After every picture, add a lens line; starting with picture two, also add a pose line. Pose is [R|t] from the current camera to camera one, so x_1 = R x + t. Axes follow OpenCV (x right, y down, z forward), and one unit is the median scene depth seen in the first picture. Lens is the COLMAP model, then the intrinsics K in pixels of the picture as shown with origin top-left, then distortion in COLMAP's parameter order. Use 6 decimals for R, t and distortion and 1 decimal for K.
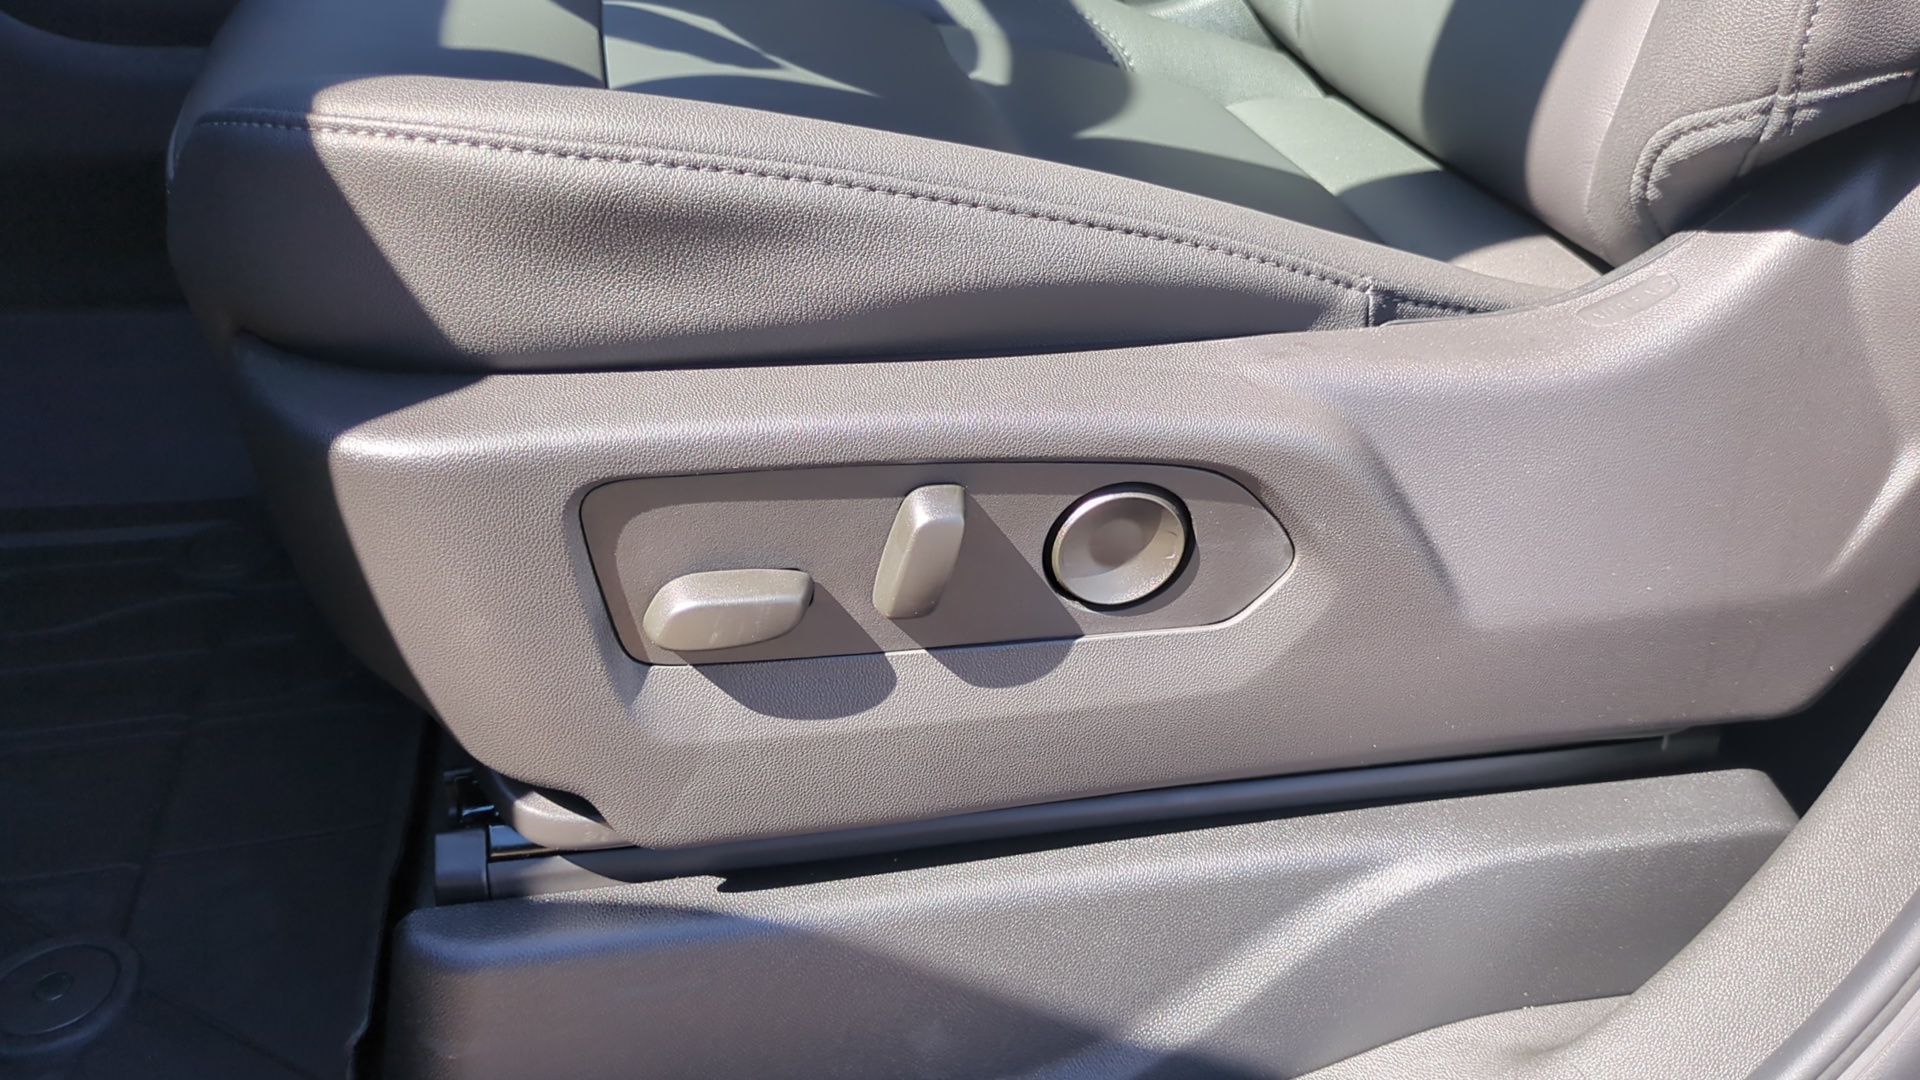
lens RADIAL K [[1555.8, 0, 960.0], [0, 1555.8, 540.0], [0, 0, 1]] dist [0.007826, -0.067476]
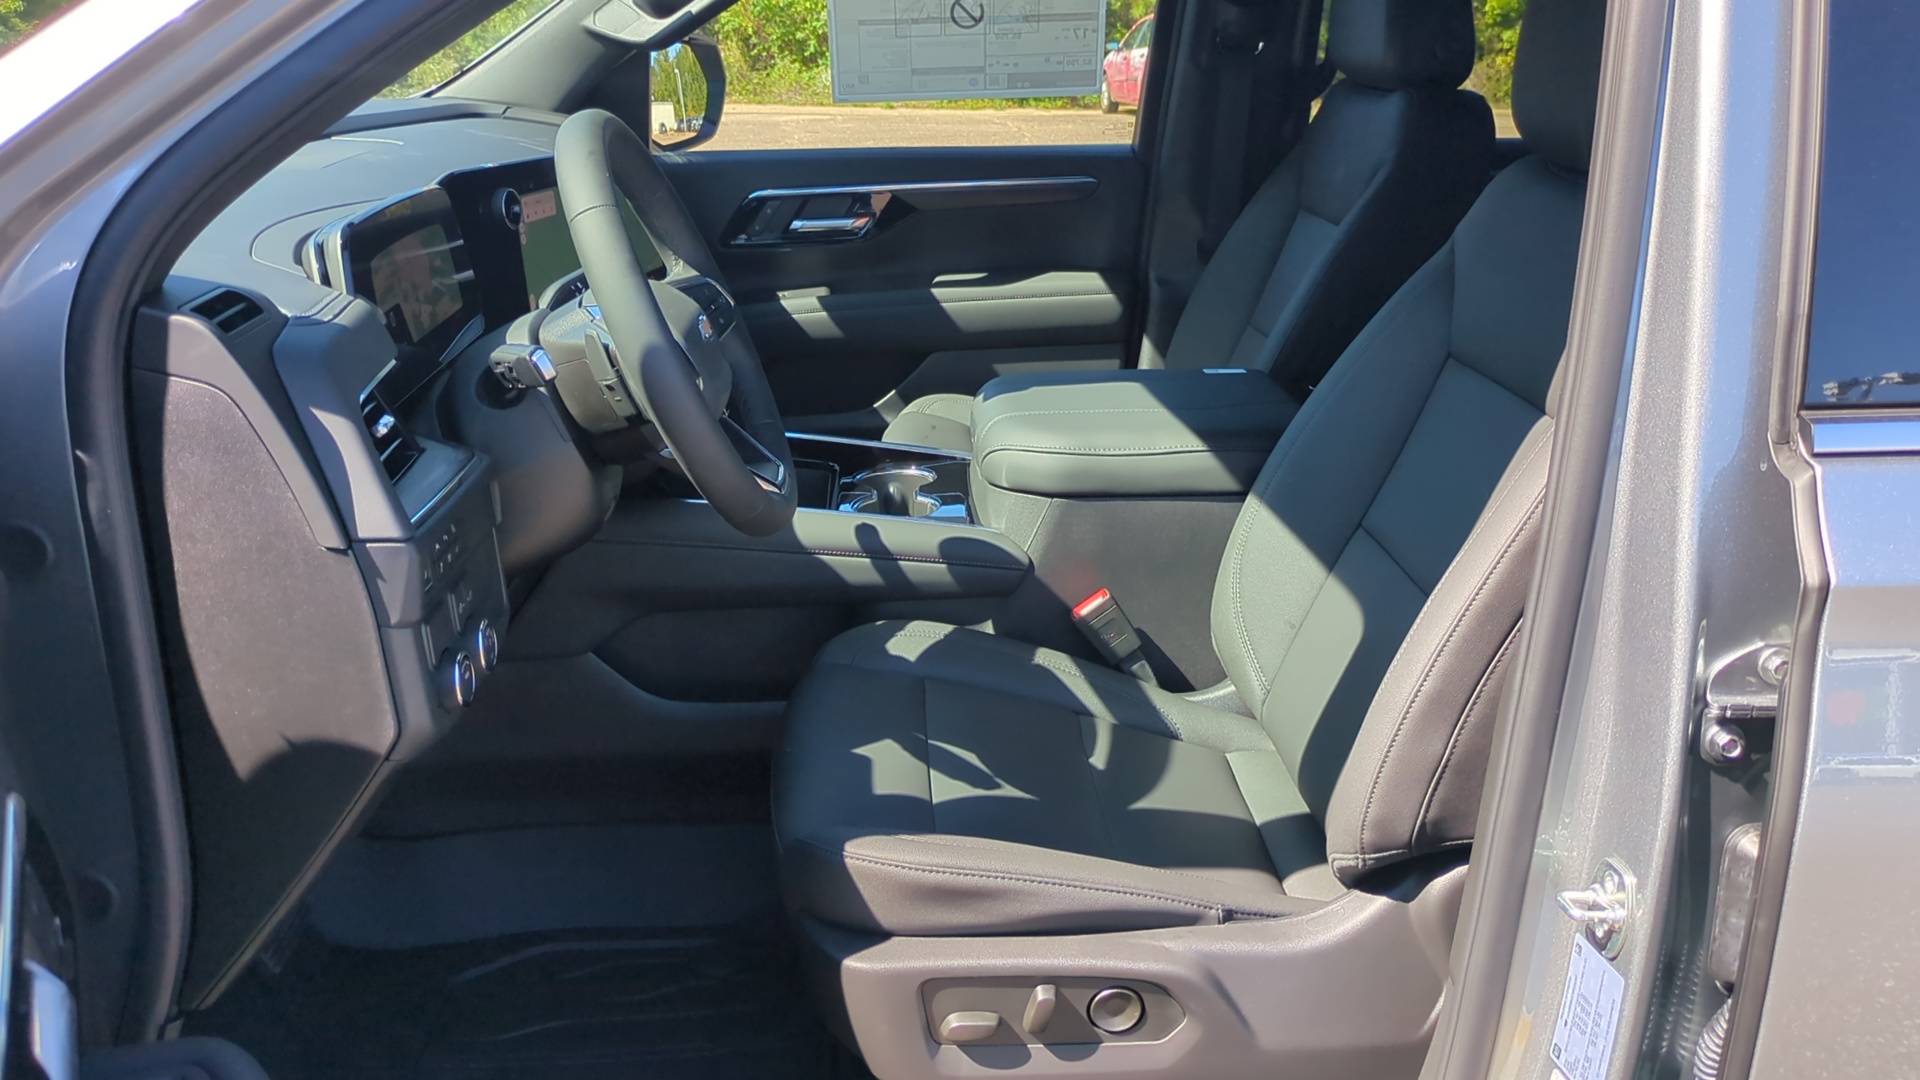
lens RADIAL K [[1651.3, 0, 956.4], [0, 1651.3, 528.8], [0, 0, 1]] dist [0.063811, -0.085823]
pose [[0.987766, 0.015902, -0.155132, 0.268457], [-0.045411, 0.981006, -0.188586, -0.263048], [0.149187, 0.193323, 0.969726, -2.026056]]
